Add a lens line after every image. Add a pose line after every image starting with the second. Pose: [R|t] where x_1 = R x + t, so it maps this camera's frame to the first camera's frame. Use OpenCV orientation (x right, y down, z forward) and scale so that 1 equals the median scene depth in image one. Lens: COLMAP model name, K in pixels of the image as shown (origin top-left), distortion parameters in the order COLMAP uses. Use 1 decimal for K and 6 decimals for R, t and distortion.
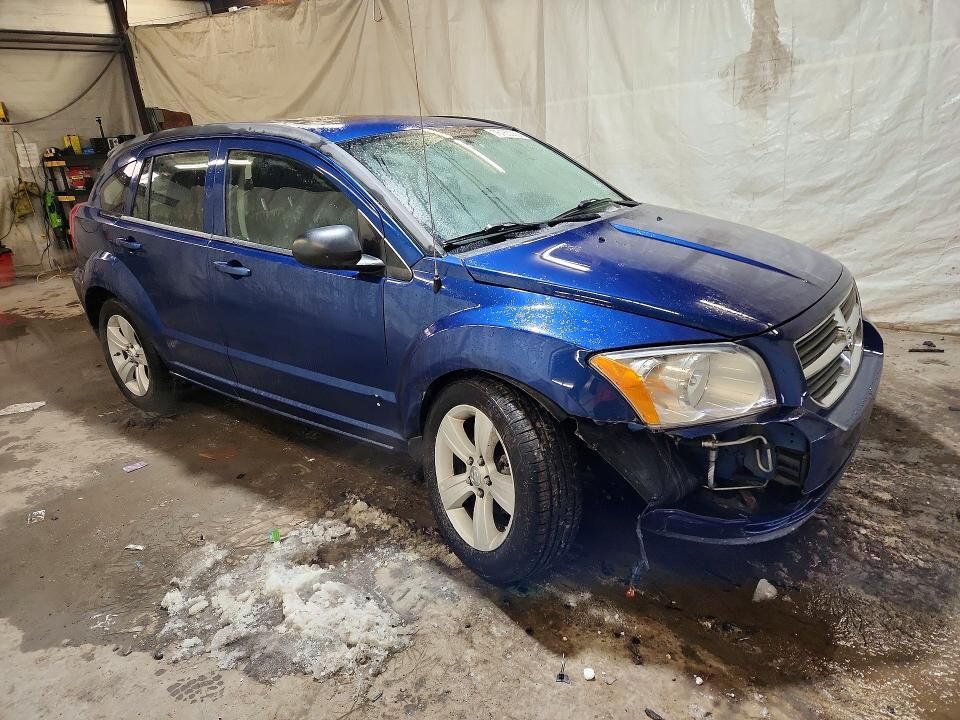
lens RADIAL K [[746.8, 0, 480.0], [0, 746.8, 360.0], [0, 0, 1]] dist [0.024314, -0.004888]
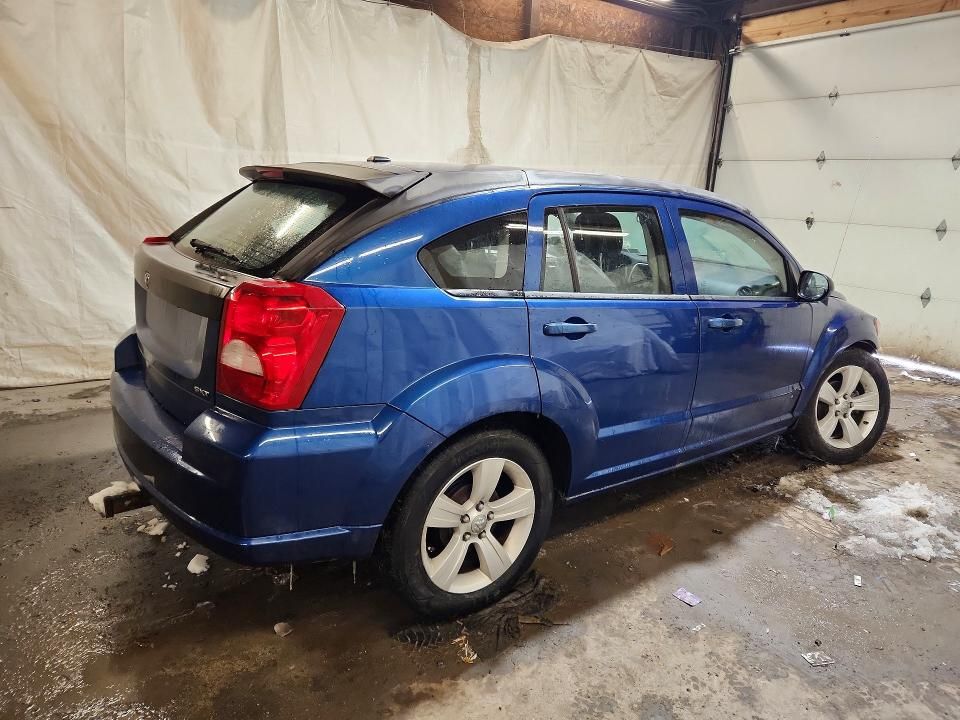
lens RADIAL K [[731.2, 0, 480.0], [0, 731.2, 360.0], [0, 0, 1]] dist [0.000249, -0.004786]
pose [[0.114464, -0.148001, 0.982341, -1.511938], [0.216209, 0.968848, 0.120775, -0.296820], [-0.969614, 0.198566, 0.142898, 1.329985]]
